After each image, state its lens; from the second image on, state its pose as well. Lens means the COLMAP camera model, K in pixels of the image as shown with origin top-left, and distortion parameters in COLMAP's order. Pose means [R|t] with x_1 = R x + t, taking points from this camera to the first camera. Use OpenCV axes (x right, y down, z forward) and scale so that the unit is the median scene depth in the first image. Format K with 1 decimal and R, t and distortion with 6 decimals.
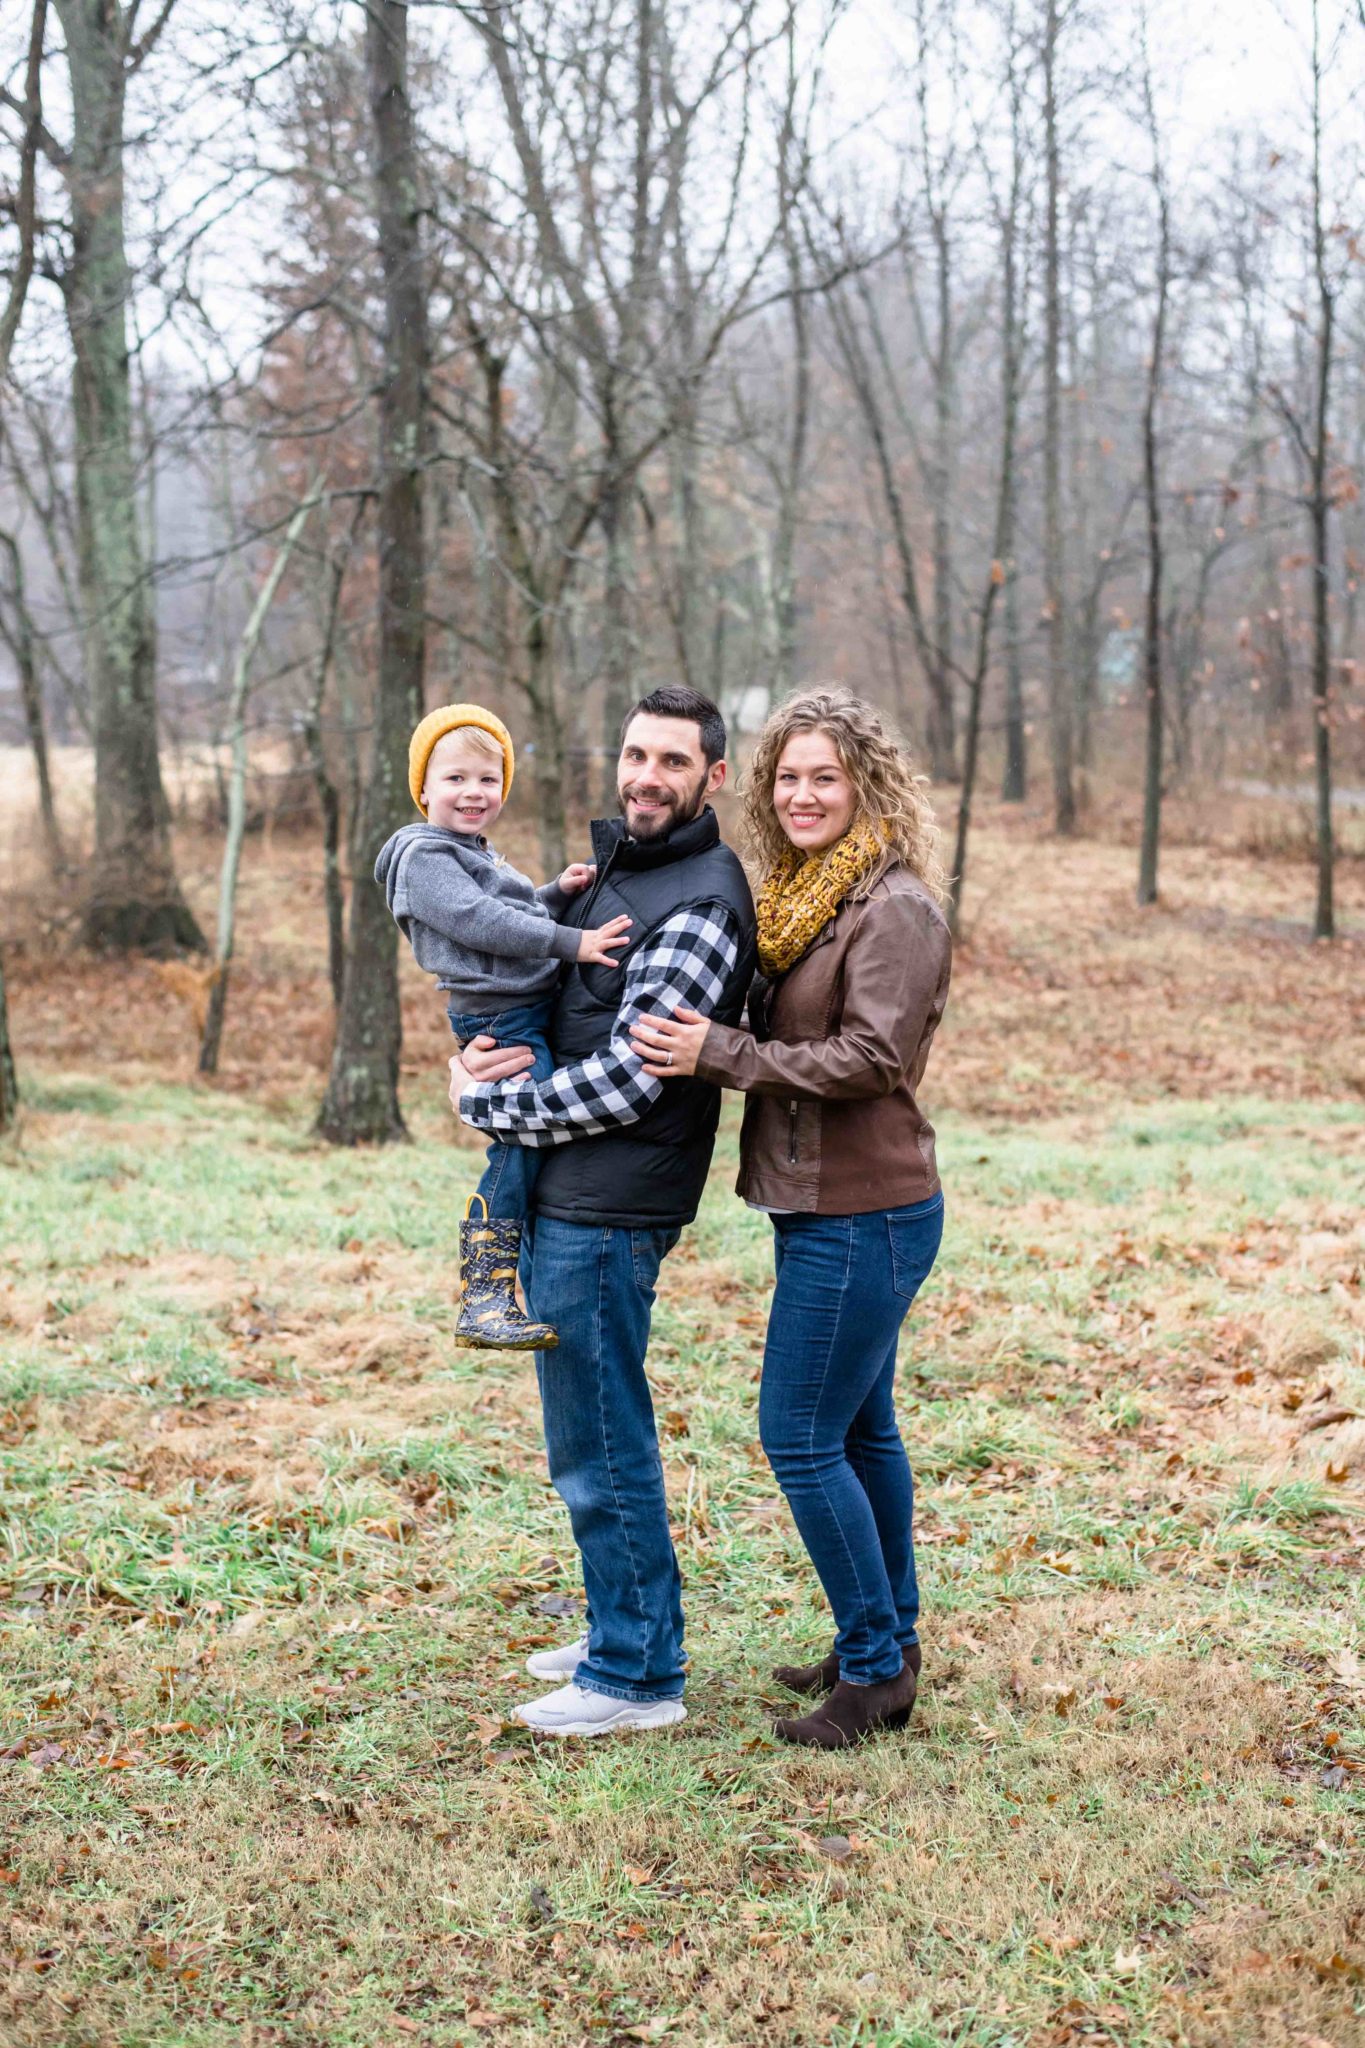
lens RADIAL K [[3119.7, 0, 650.4], [0, 3119.7, 1029.3], [0, 0, 1]] dist [-0.013131, 0.015547]
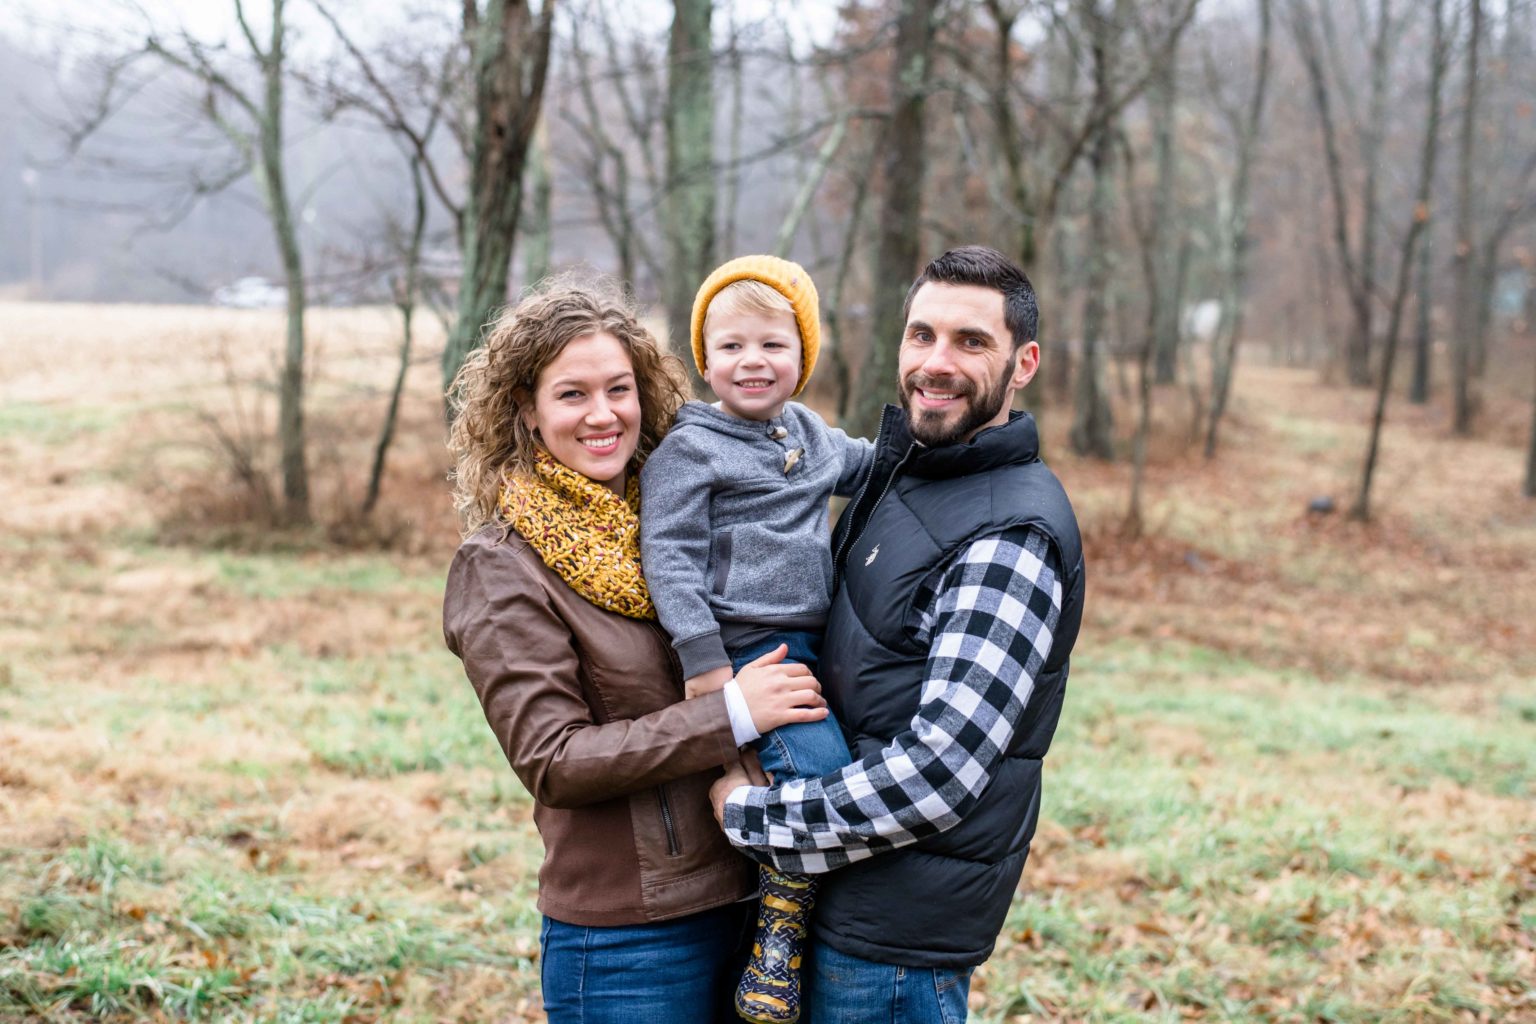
lens RADIAL K [[2110.0, 0, 843.6], [0, 2110.0, 511.1], [0, 0, 1]] dist [-0.018156, -0.043950]
pose [[0.988733, 0.063130, -0.135727, 0.010786], [-0.064267, 0.997925, -0.004004, -0.017236], [0.135192, 0.012682, 0.990738, 0.191429]]
